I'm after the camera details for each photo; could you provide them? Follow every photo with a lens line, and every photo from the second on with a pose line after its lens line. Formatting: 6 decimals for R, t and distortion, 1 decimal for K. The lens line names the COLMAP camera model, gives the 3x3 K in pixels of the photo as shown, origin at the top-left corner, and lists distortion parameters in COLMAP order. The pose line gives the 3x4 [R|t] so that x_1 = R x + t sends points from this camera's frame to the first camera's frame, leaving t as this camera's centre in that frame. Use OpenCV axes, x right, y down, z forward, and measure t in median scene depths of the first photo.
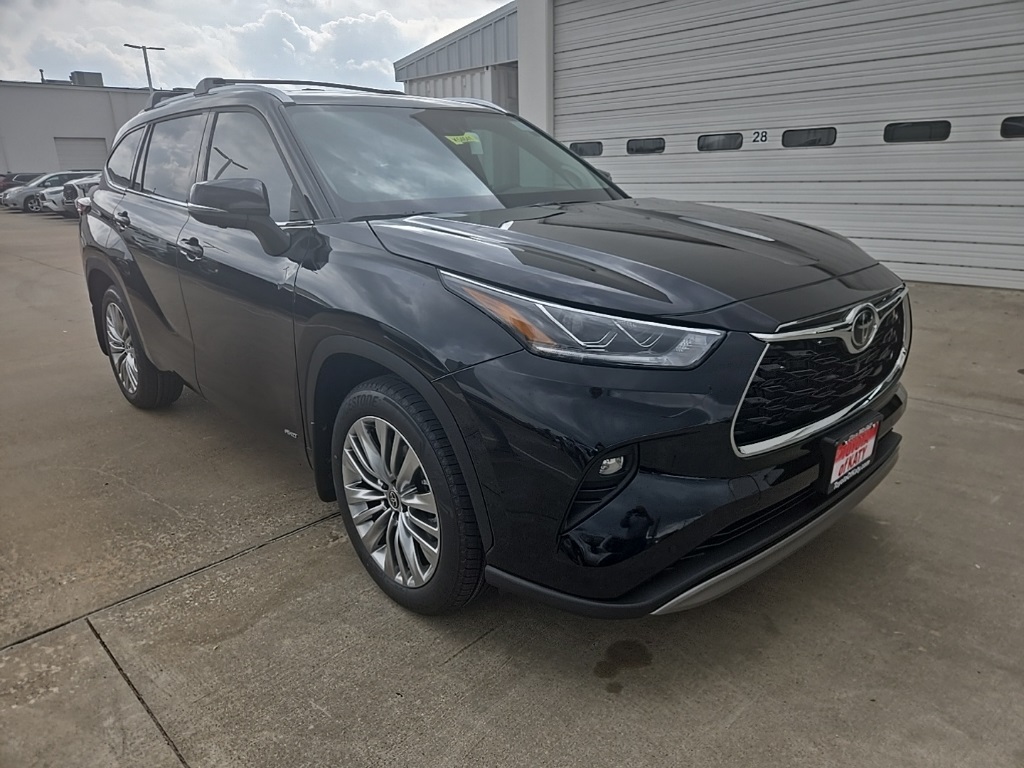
lens RADIAL K [[689.4, 0, 512.0], [0, 689.4, 384.0], [0, 0, 1]] dist [0.028135, -0.001241]
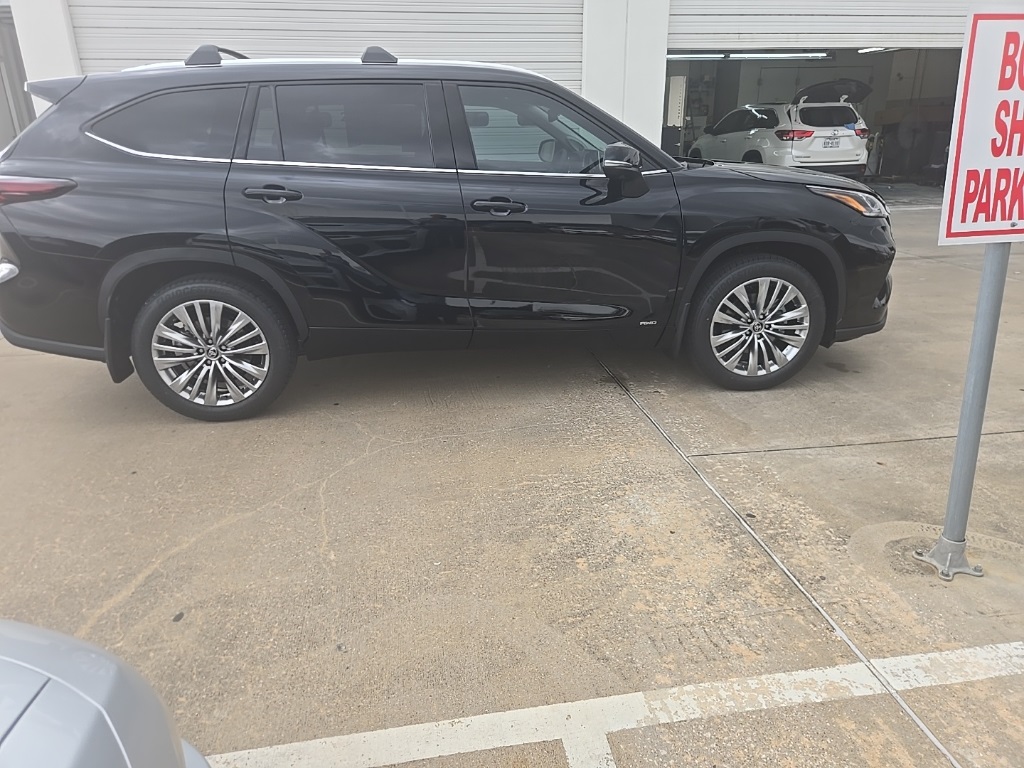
lens RADIAL K [[678.5, 0, 496.7], [0, 678.5, 369.8], [0, 0, 1]] dist [0.047986, -0.000205]
pose [[0.579740, -0.224645, 0.783222, -1.991812], [0.236771, 0.966210, 0.101872, -0.063876], [-0.779642, 0.126385, 0.613340, 0.473621]]
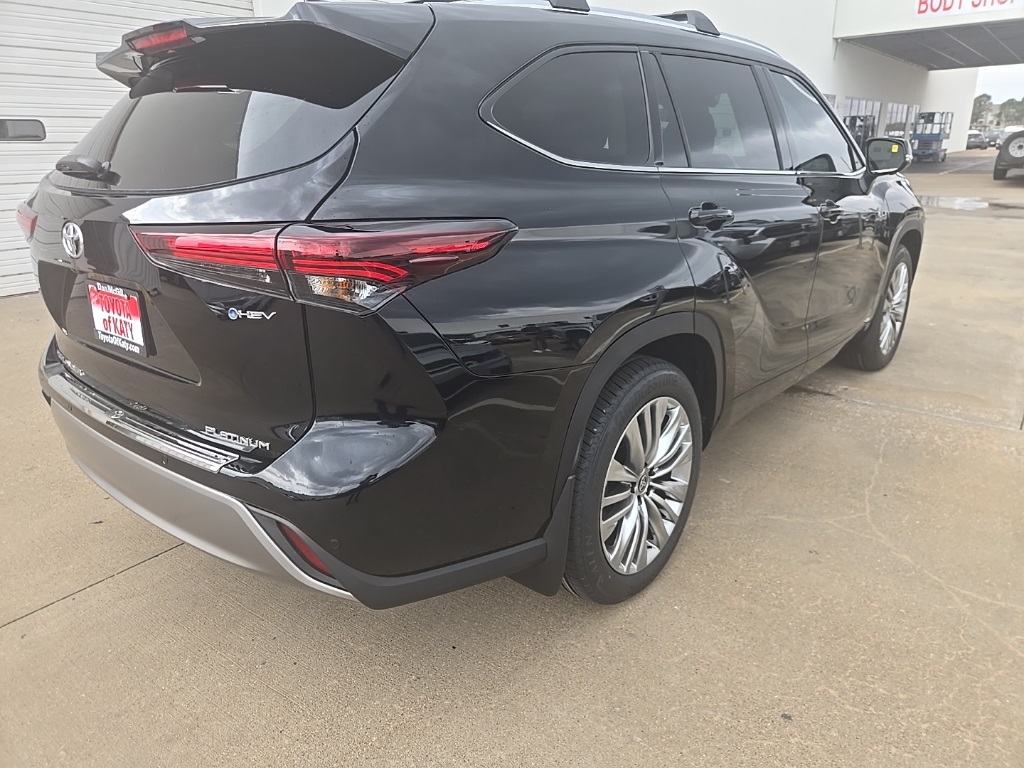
lens RADIAL K [[689.4, 0, 512.0], [0, 689.4, 384.0], [0, 0, 1]] dist [0.028135, -0.001241]
pose [[-0.122010, -0.275140, 0.953631, -1.994713], [0.334348, 0.893259, 0.300499, -0.593010], [-0.934519, 0.355509, -0.016994, 2.137248]]
